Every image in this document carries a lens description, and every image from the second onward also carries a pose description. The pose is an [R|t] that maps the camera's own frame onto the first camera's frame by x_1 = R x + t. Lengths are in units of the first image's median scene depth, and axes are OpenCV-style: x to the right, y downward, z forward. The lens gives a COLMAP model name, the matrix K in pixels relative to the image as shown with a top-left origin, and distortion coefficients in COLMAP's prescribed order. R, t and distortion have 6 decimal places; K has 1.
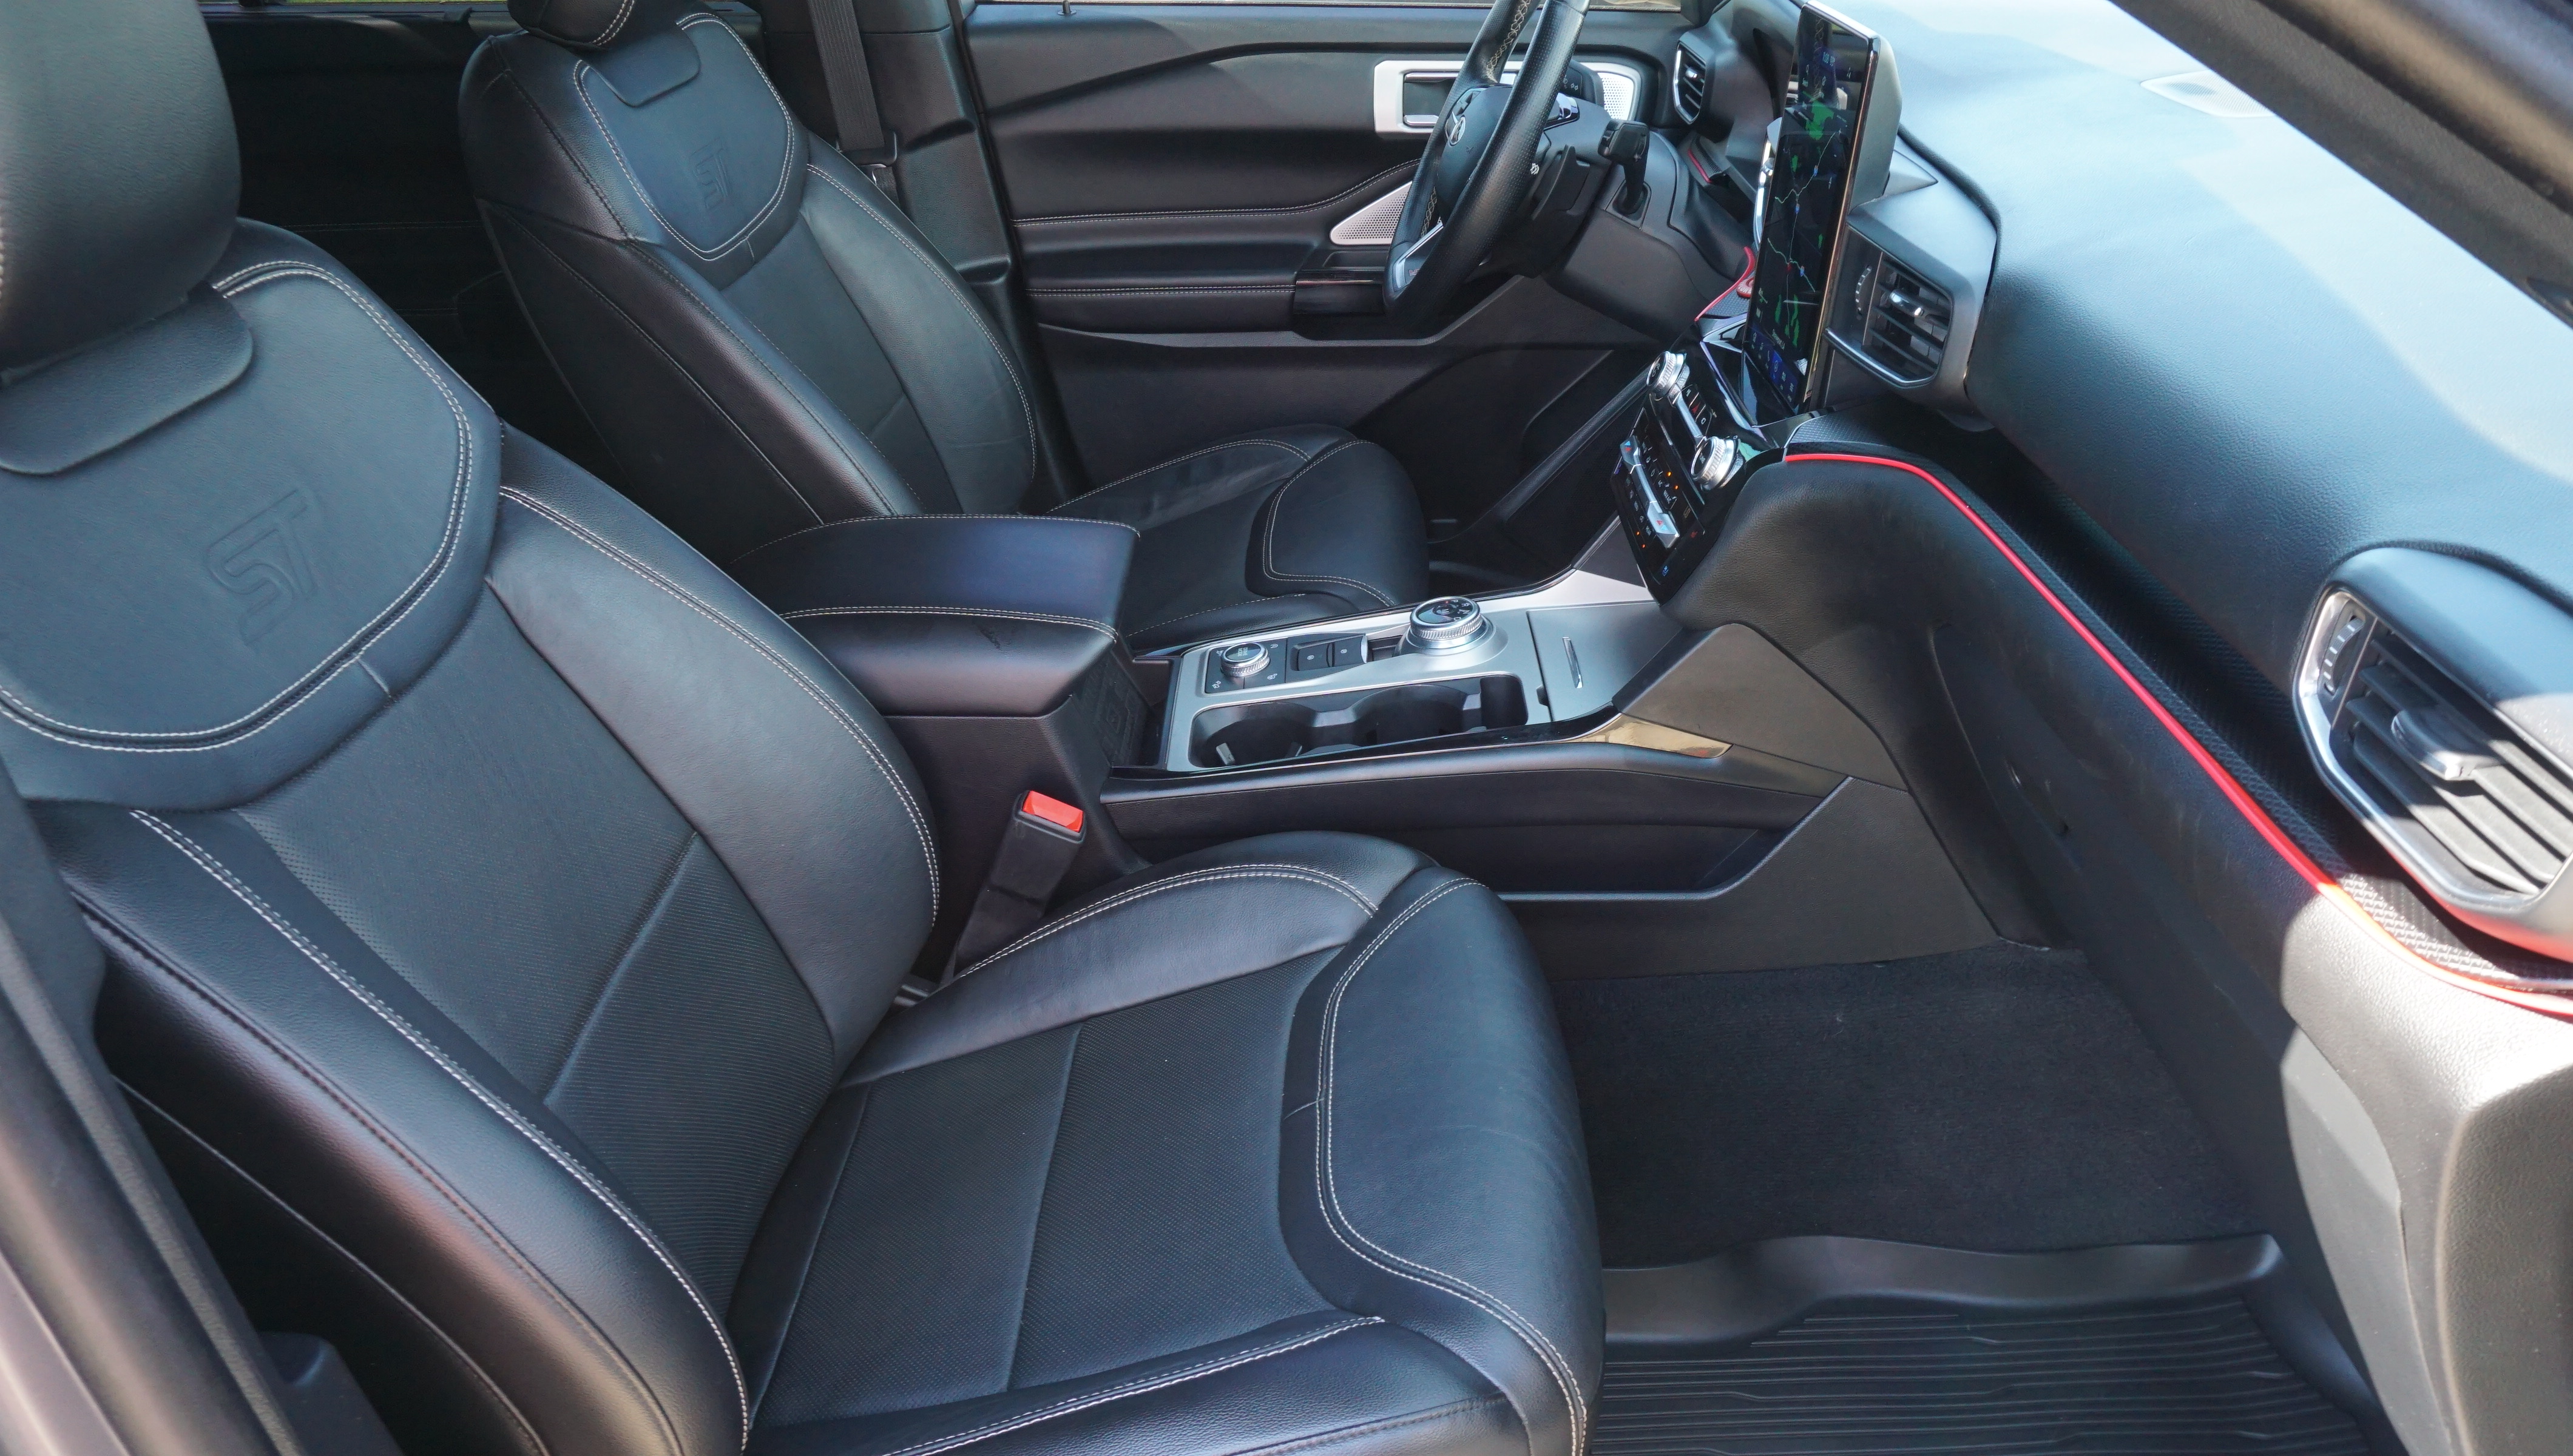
lens RADIAL K [[1722.8, 0, 1289.1], [0, 1722.8, 733.0], [0, 0, 1]] dist [-0.046287, 0.034858]
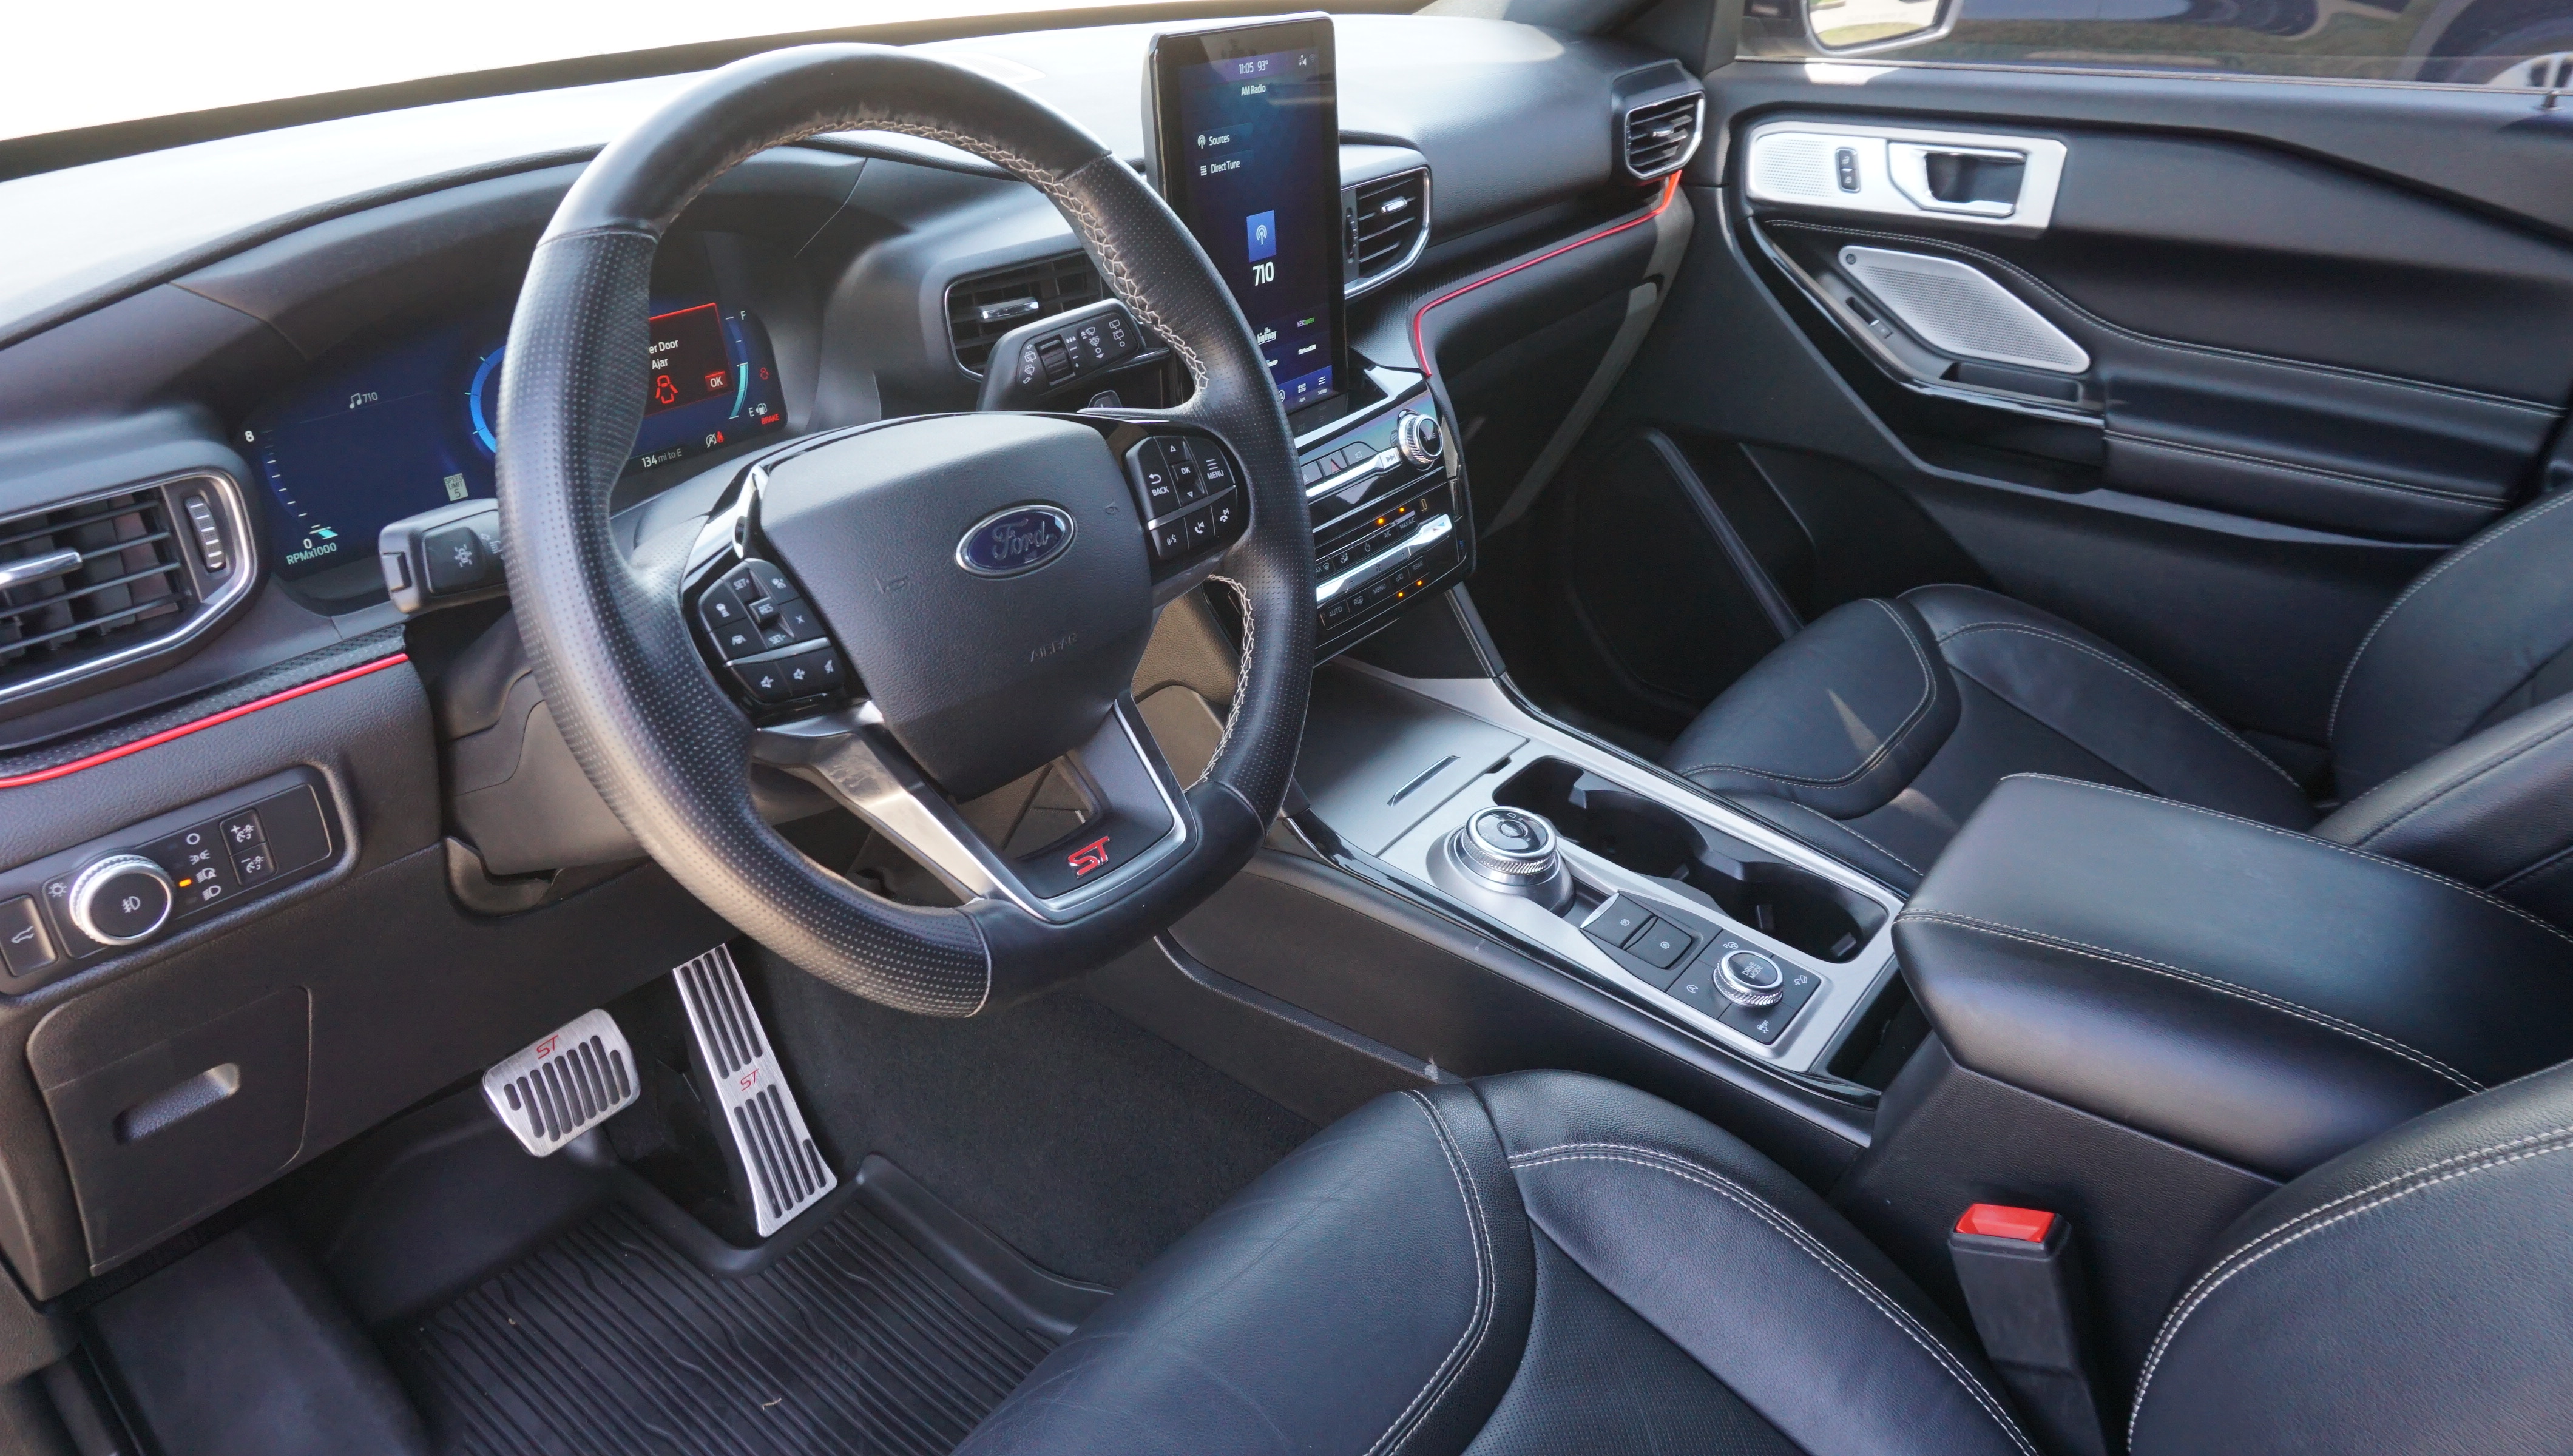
lens RADIAL K [[1722.8, 0, 1277.9], [0, 1722.8, 721.1], [0, 0, 1]] dist [-0.046287, 0.034858]
pose [[-0.804931, -0.246606, 0.539695, -0.243069], [0.316190, 0.591390, 0.741810, -0.746842], [-0.502105, 0.767752, -0.398054, 1.403954]]
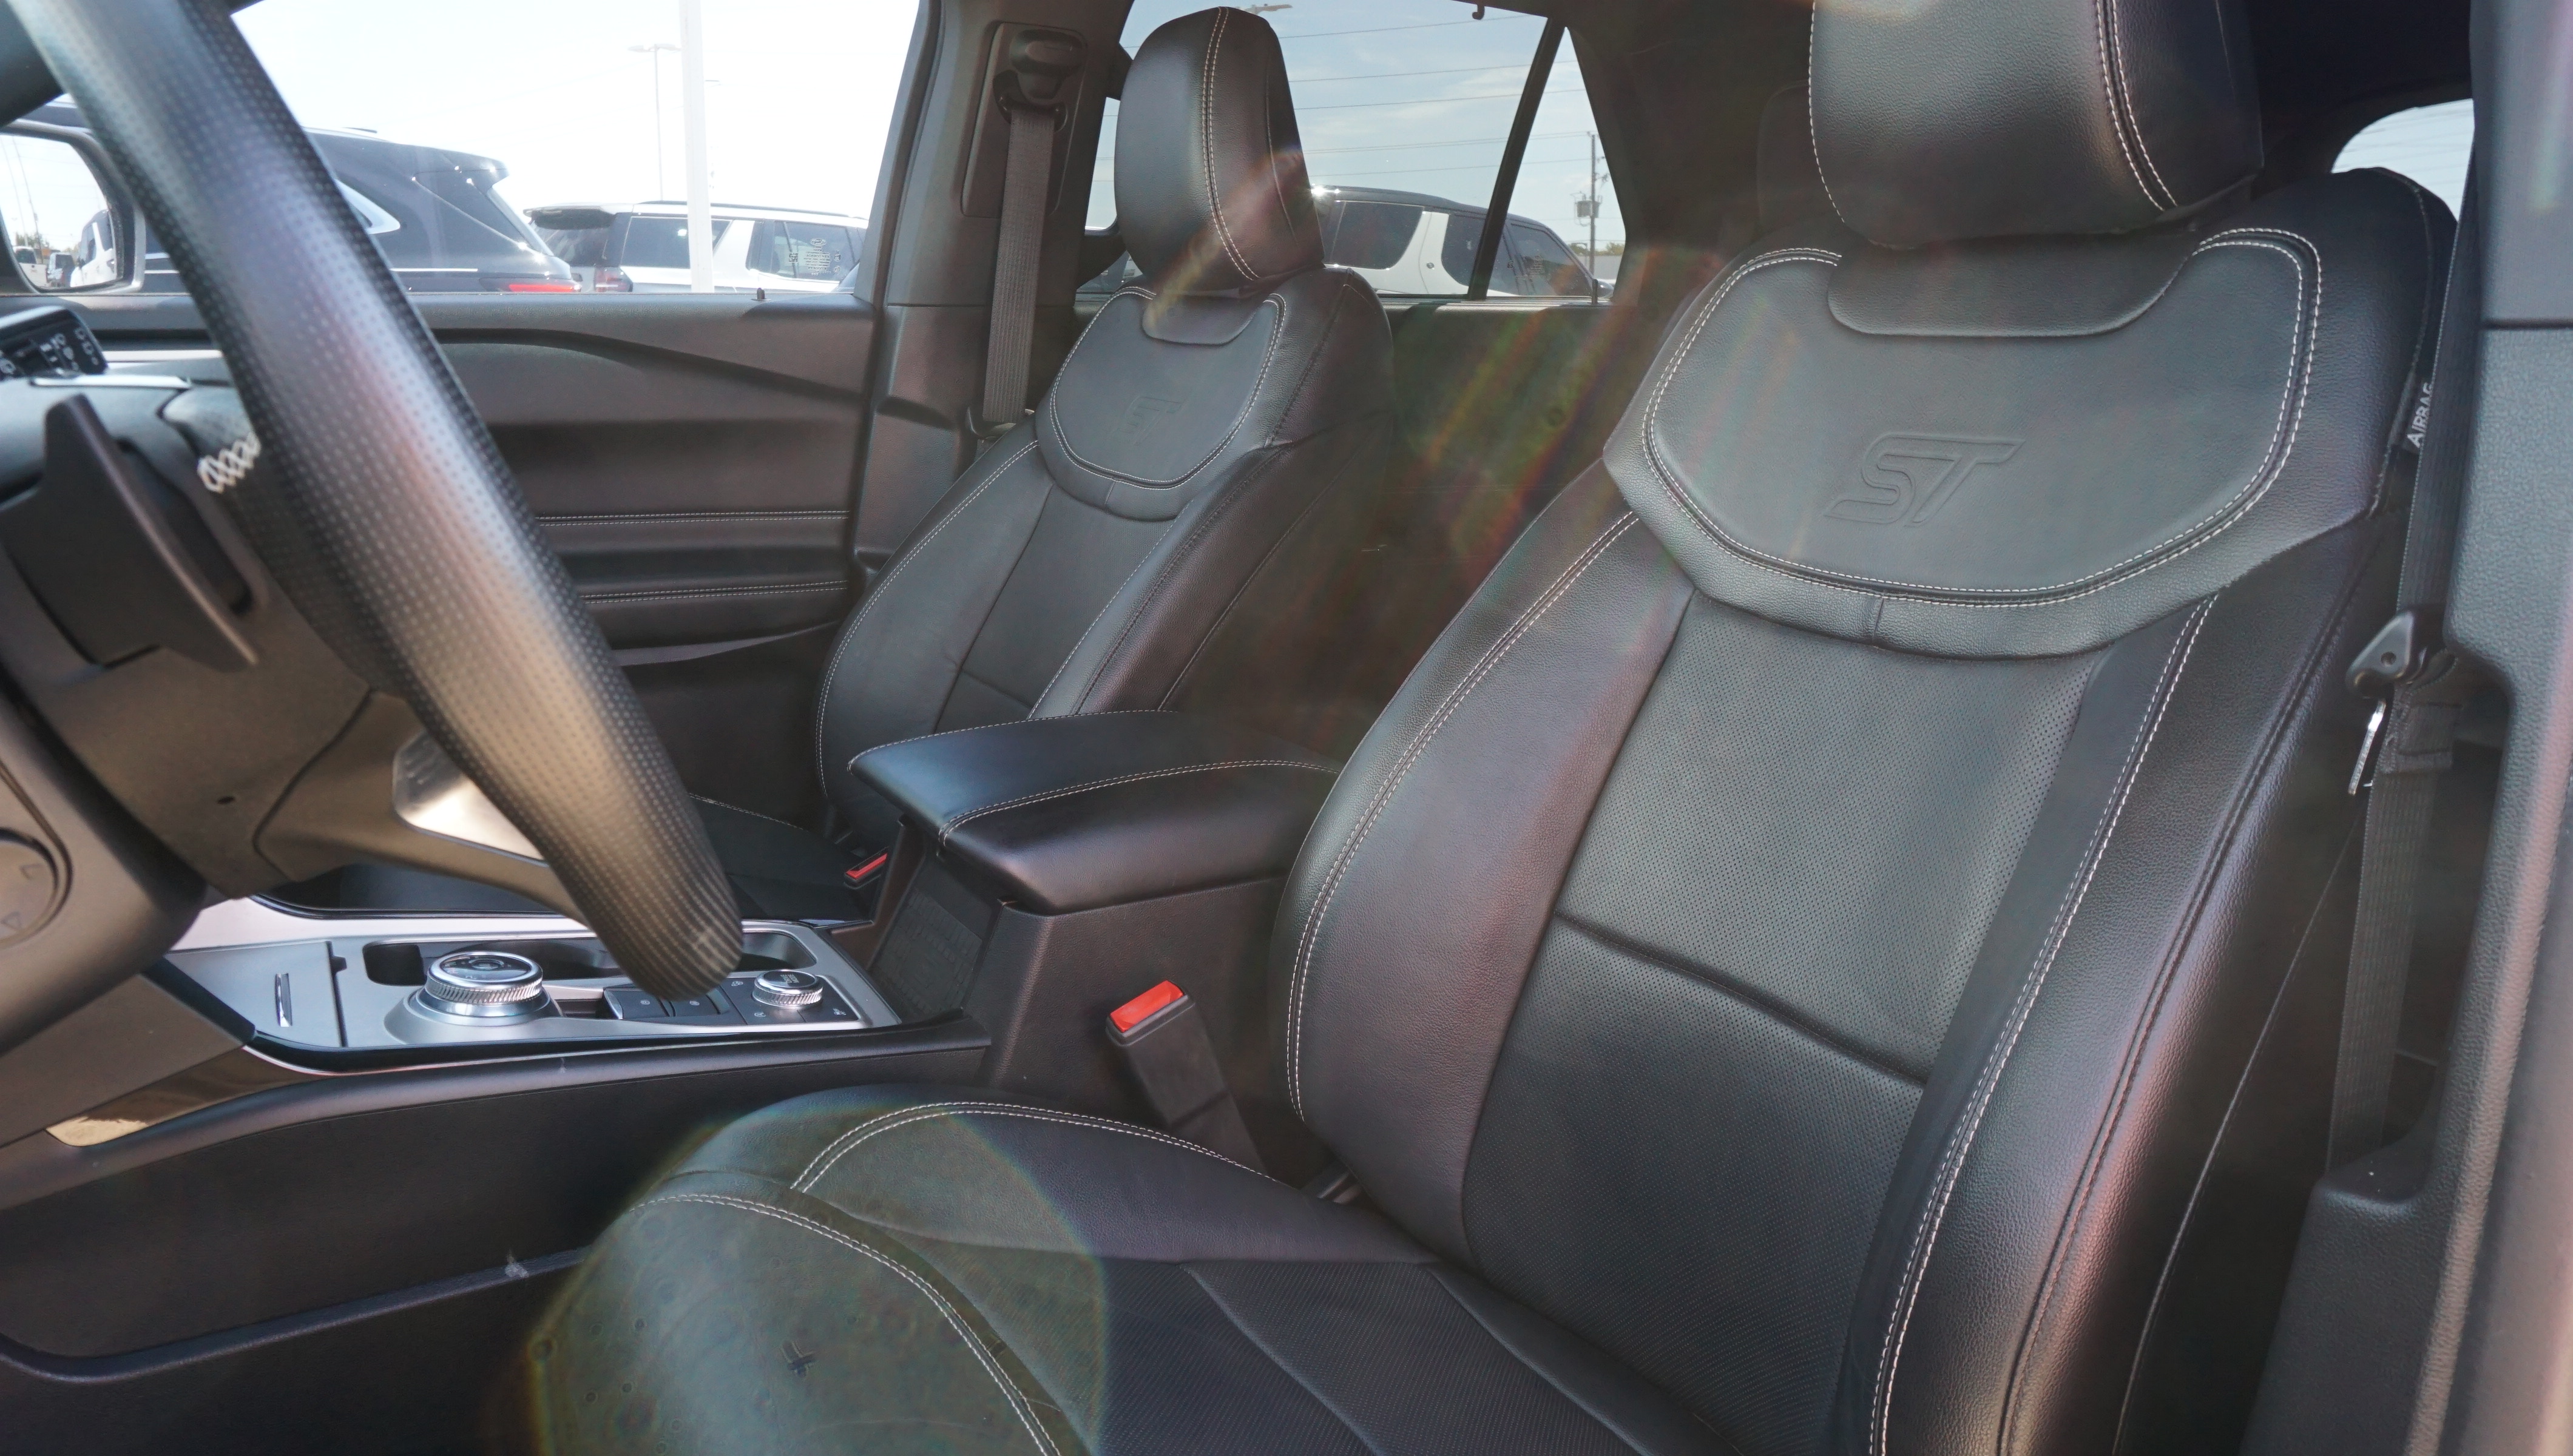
lens RADIAL K [[1722.8, 0, 1279.7], [0, 1722.8, 727.5], [0, 0, 1]] dist [-0.046287, 0.034858]
pose [[-0.853099, 0.118030, -0.508223, 0.163389], [-0.265040, 0.741002, 0.616984, -0.674826], [0.449418, 0.661048, -0.600865, 1.572391]]
